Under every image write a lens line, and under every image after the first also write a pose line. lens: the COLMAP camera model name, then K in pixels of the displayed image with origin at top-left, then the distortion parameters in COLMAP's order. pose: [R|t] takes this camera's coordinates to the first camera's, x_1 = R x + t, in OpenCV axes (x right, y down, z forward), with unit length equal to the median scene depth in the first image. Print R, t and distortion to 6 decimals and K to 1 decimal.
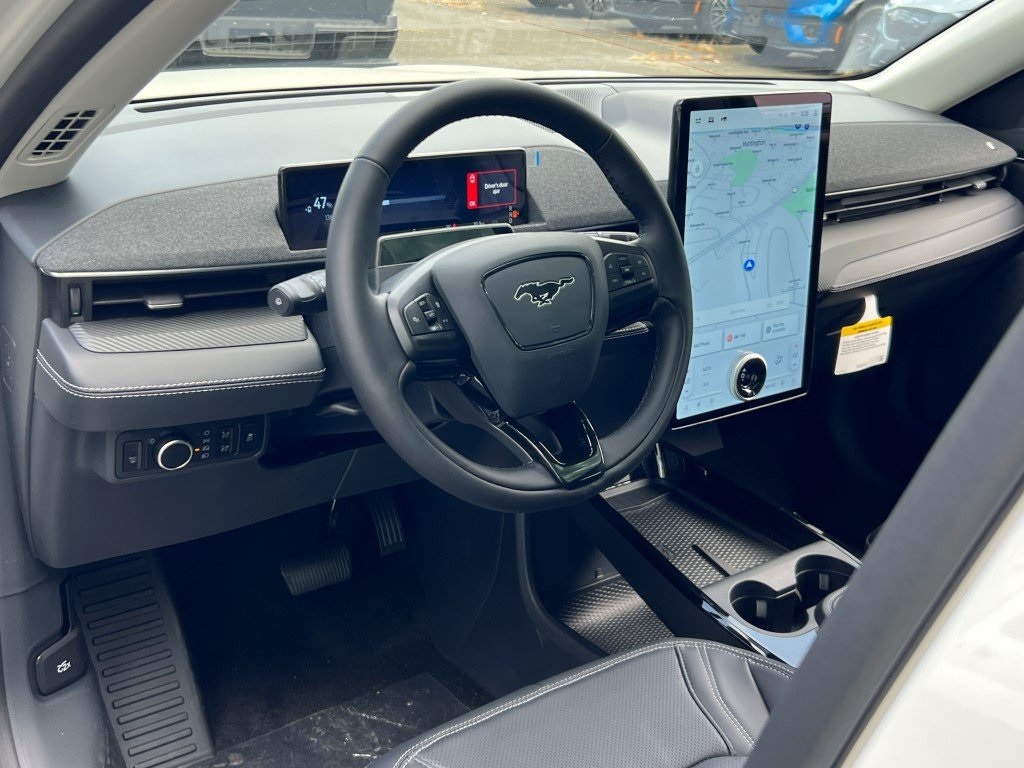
lens RADIAL K [[1188.1, 0, 512.0], [0, 1188.1, 385.2], [0, 0, 1]] dist [0.022780, 0.000000]
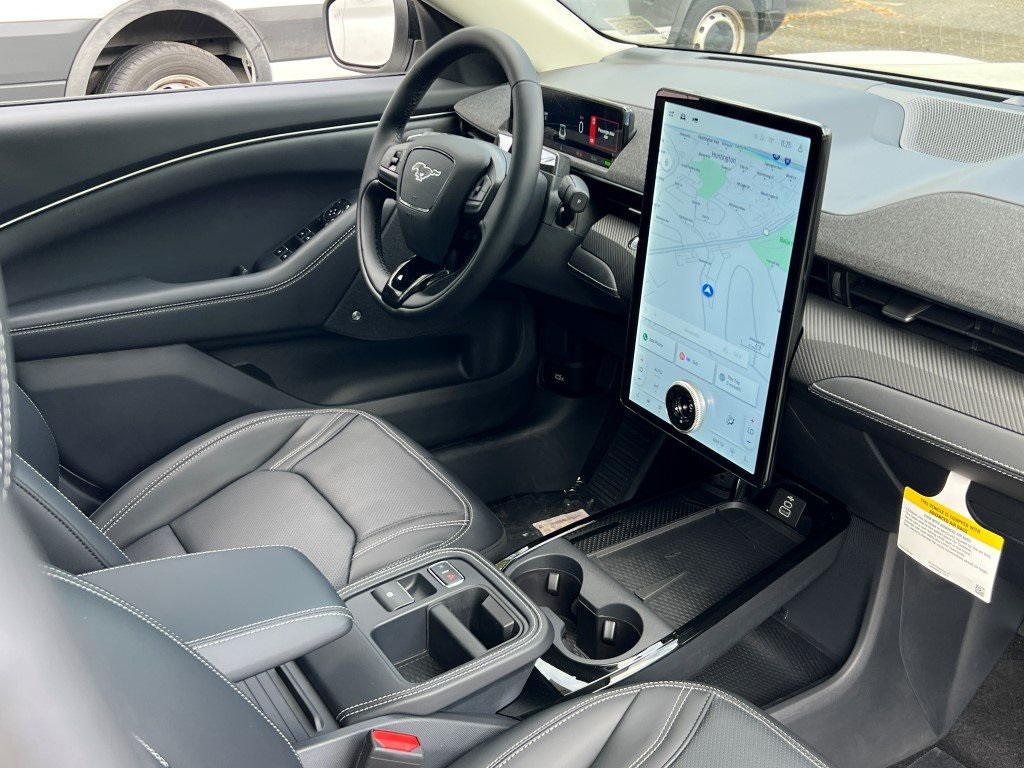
lens RADIAL K [[1140.2, 0, 511.9], [0, 1140.2, 383.1], [0, 0, 1]] dist [0.015941, 0.000000]
pose [[-0.102415, 0.366543, -0.924747, 1.048652], [-0.349798, 0.856992, 0.378427, -0.318382], [0.931210, 0.362231, 0.040447, 0.853655]]
